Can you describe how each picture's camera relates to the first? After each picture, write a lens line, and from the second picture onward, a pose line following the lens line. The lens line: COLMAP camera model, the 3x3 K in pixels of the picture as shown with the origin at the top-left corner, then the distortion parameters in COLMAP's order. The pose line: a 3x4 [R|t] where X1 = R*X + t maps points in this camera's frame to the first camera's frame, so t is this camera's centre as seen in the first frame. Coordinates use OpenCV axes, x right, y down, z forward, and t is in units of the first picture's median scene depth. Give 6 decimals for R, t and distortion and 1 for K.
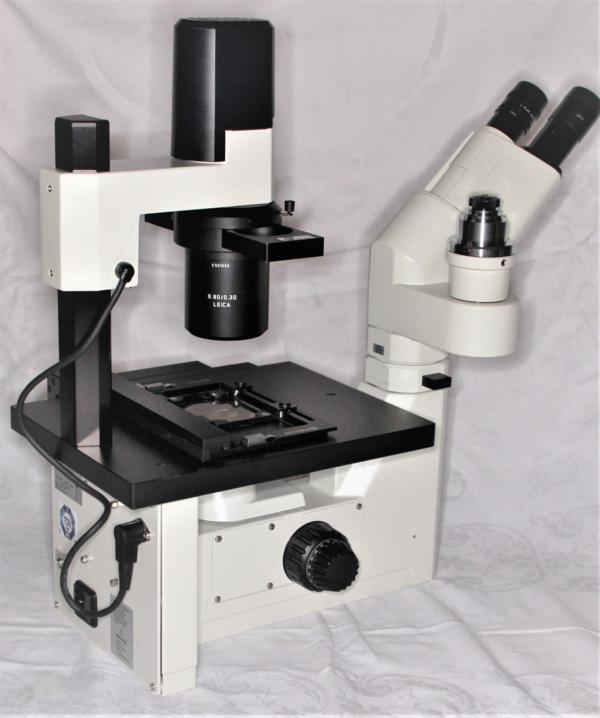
lens RADIAL K [[1380.3, 0, 300.0], [0, 1380.3, 359.0], [0, 0, 1]] dist [0.007988, -0.317867]
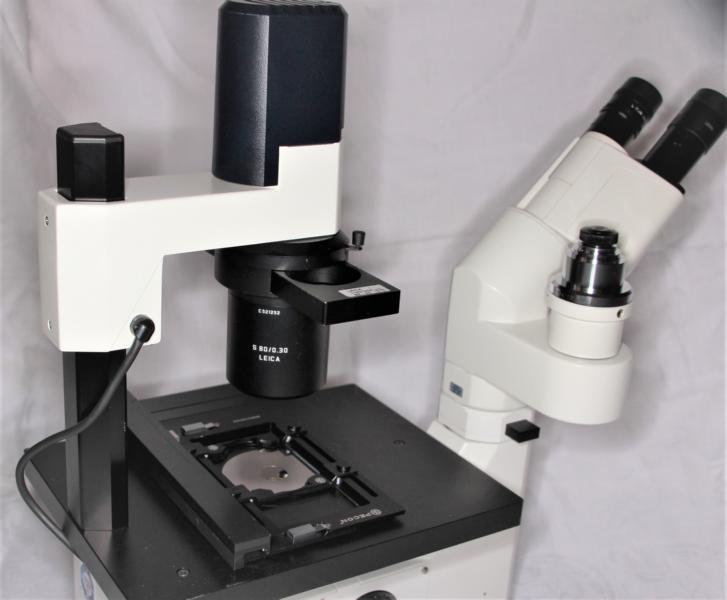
lens RADIAL K [[1037.3, 0, 318.7], [0, 1037.3, 298.9], [0, 0, 1]] dist [-0.020643, 0.102489]
pose [[0.998023, 0.041561, -0.047138, -0.000654], [-0.038786, 0.997544, 0.058321, -0.106674], [0.049446, -0.056377, 0.997184, 0.382599]]
